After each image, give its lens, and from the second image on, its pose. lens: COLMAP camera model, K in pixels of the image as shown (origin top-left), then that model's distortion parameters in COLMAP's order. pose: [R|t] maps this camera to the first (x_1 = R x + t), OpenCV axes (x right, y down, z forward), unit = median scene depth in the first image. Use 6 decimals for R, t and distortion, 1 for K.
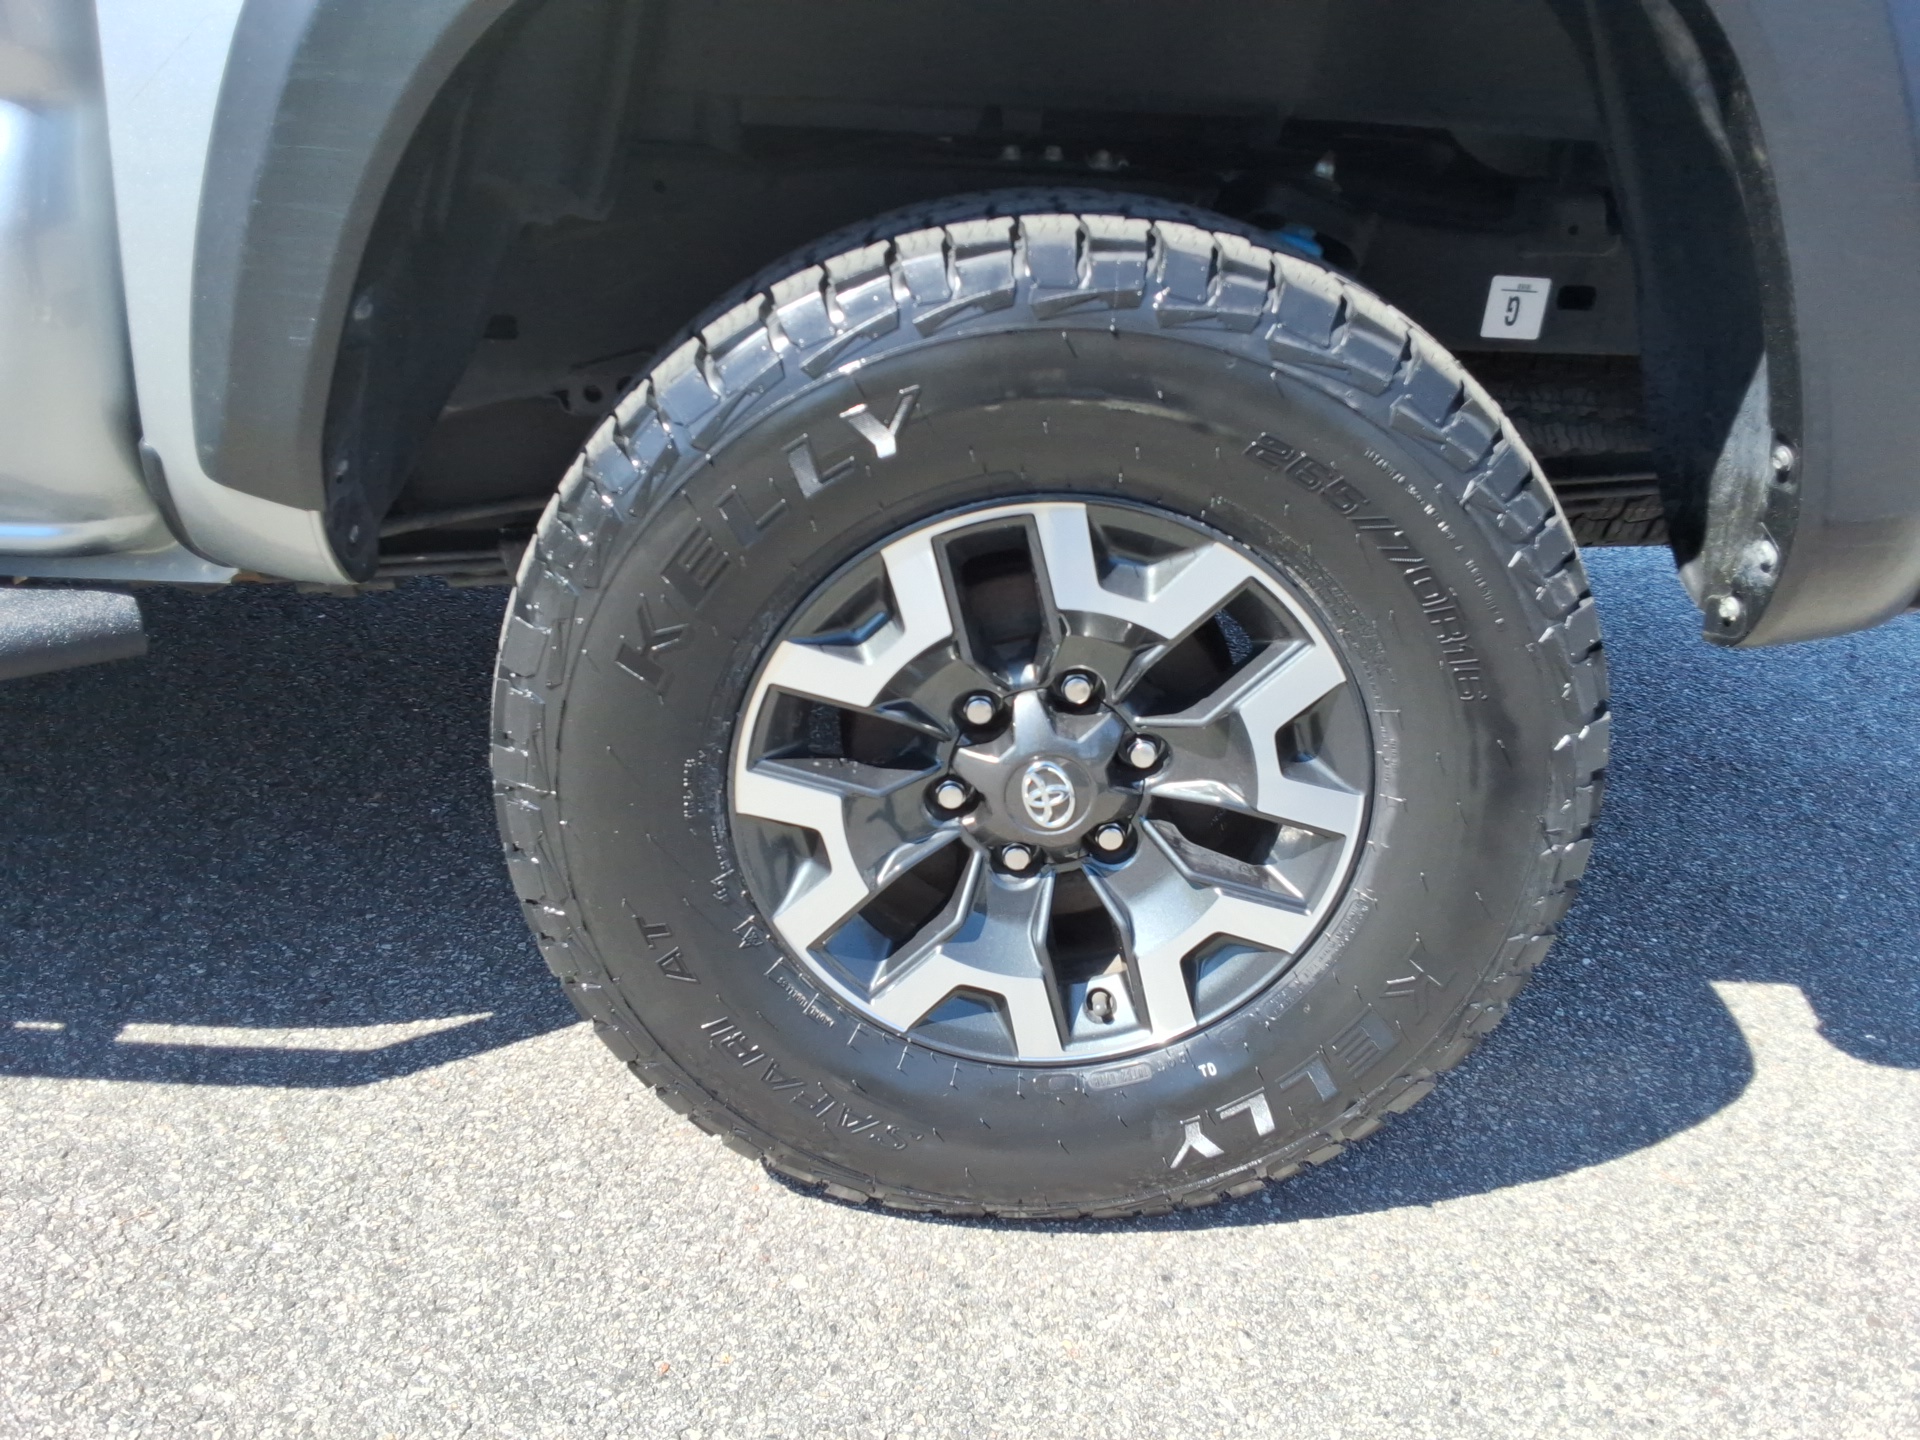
lens RADIAL K [[1538.0, 0, 974.0], [0, 1538.0, 724.0], [0, 0, 1]] dist [0.115559, -0.183540]
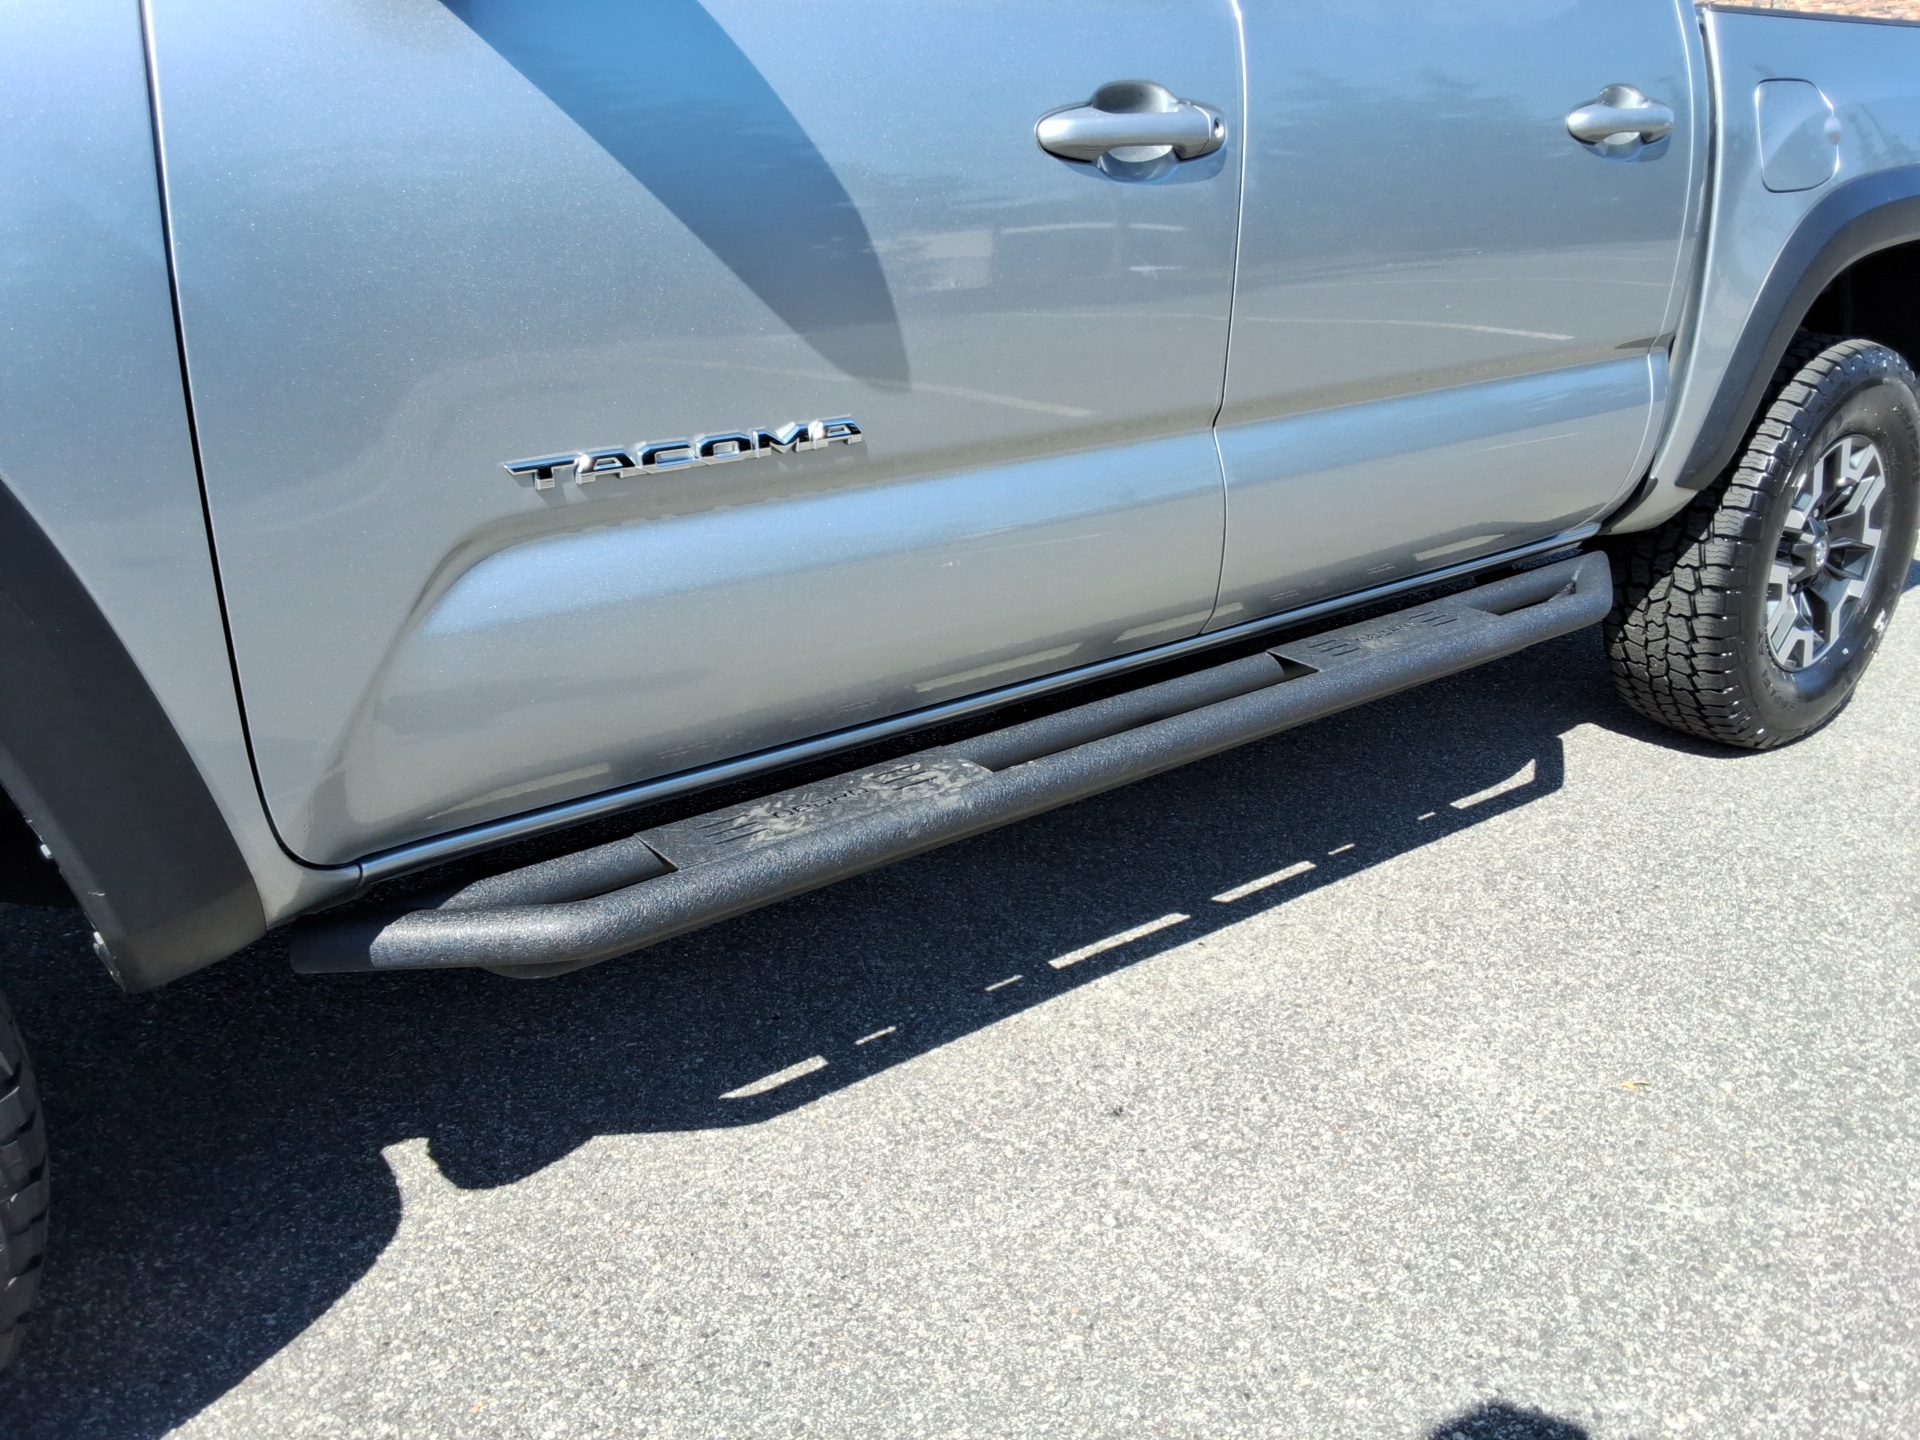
lens RADIAL K [[1538.0, 0, 963.1], [0, 1538.0, 719.7], [0, 0, 1]] dist [0.115559, -0.183540]
pose [[0.790047, -0.254692, 0.557636, -2.590257], [0.288755, 0.956994, 0.027991, -0.176344], [-0.540784, 0.138906, 0.829613, -0.387754]]
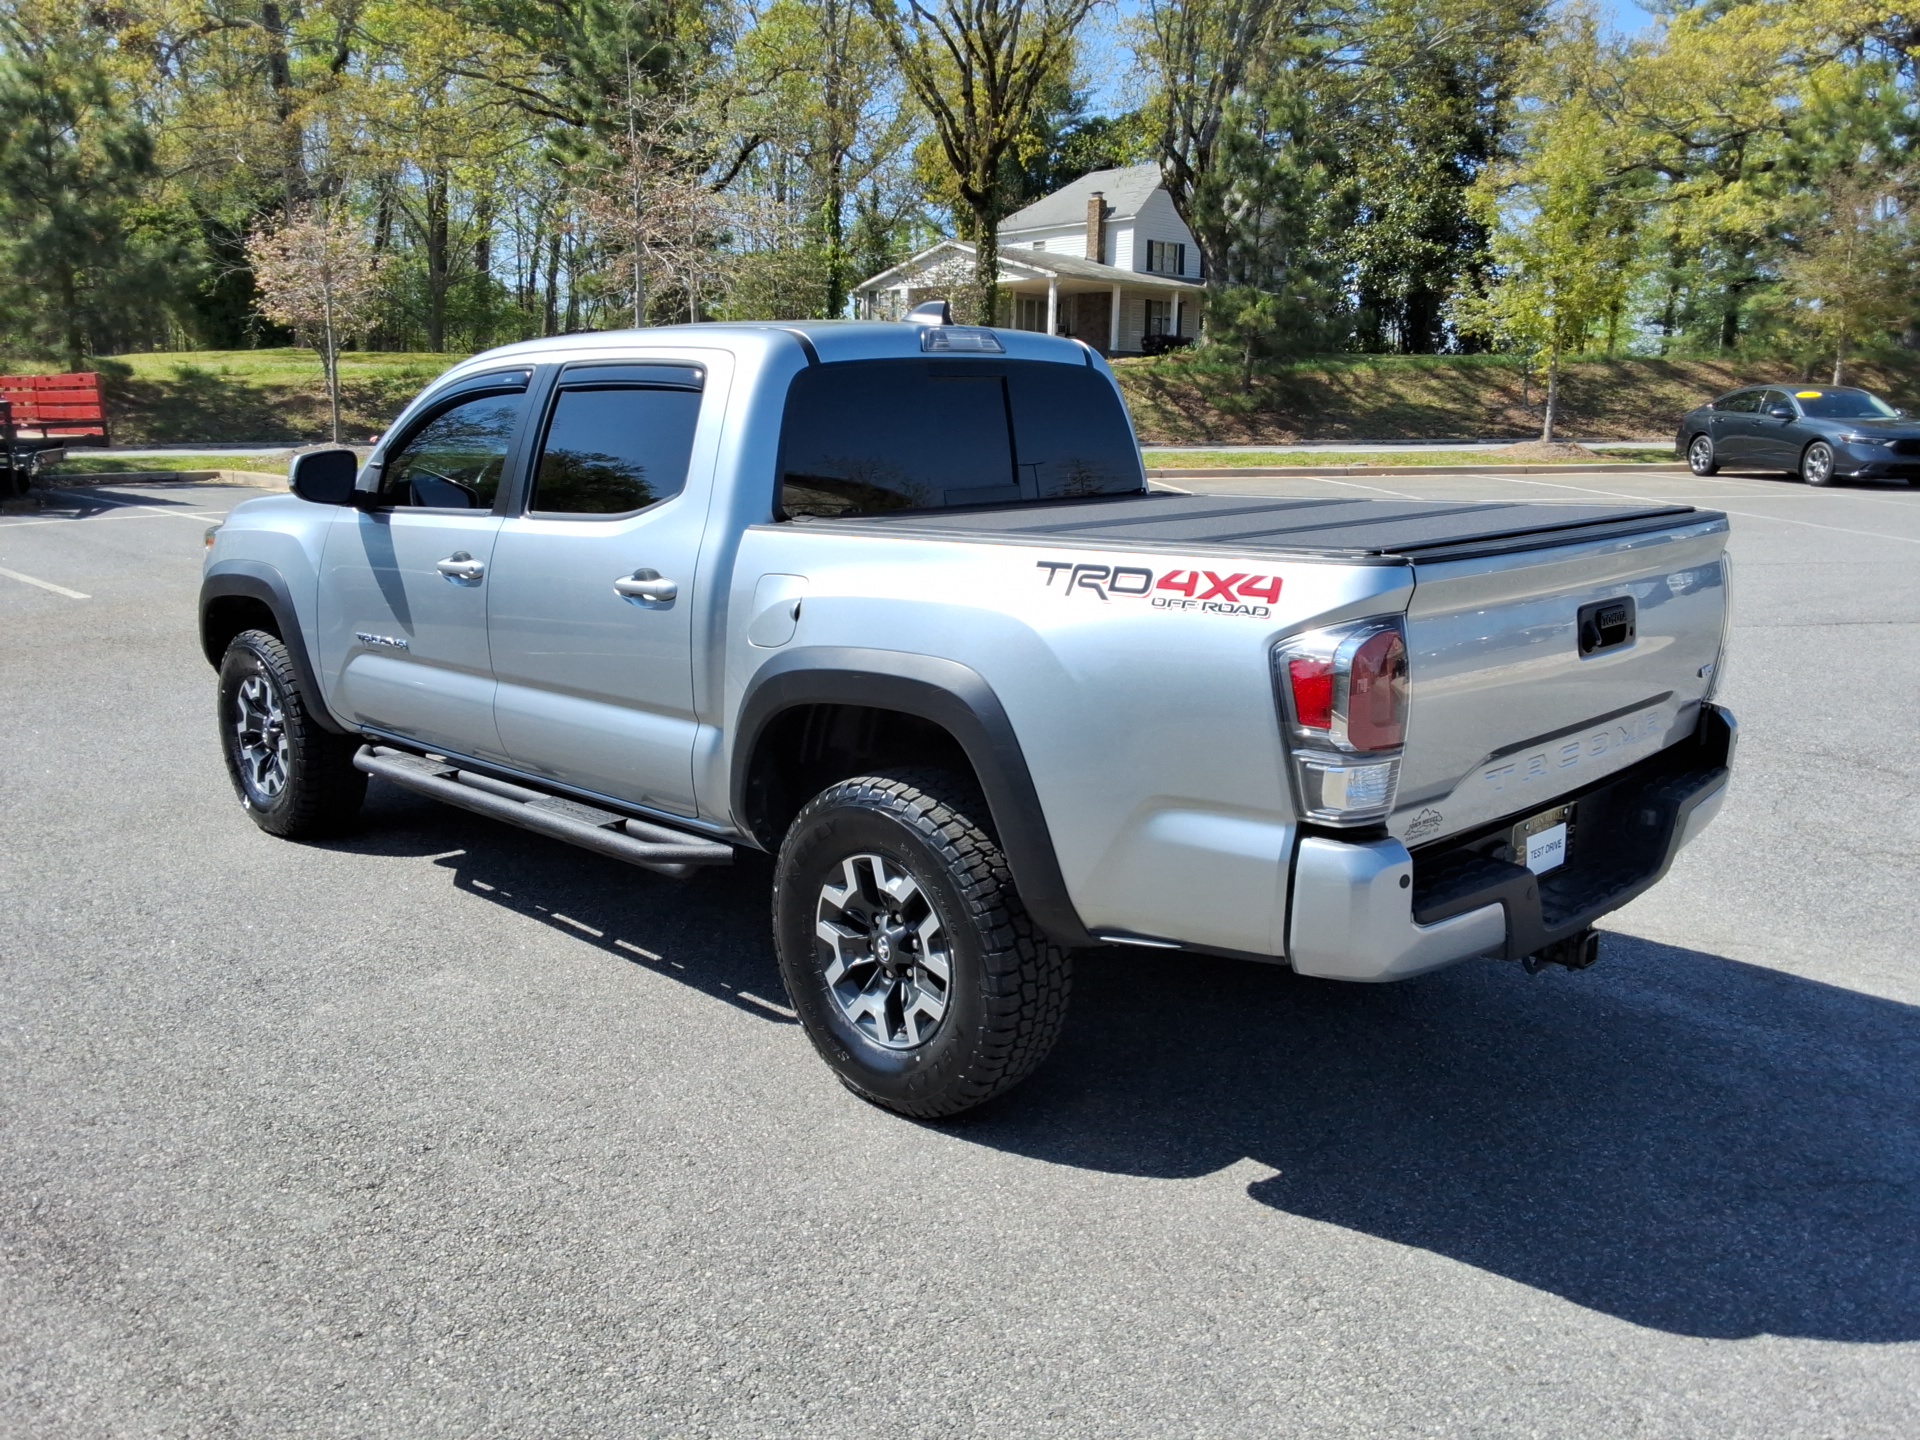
lens RADIAL K [[1538.0, 0, 971.7], [0, 1538.0, 708.5], [0, 0, 1]] dist [0.115559, -0.183540]
pose [[0.706119, 0.081912, -0.703339, 2.336914], [-0.260618, 0.953625, -0.150588, 0.006262], [0.658388, 0.289636, 0.694721, -1.211971]]
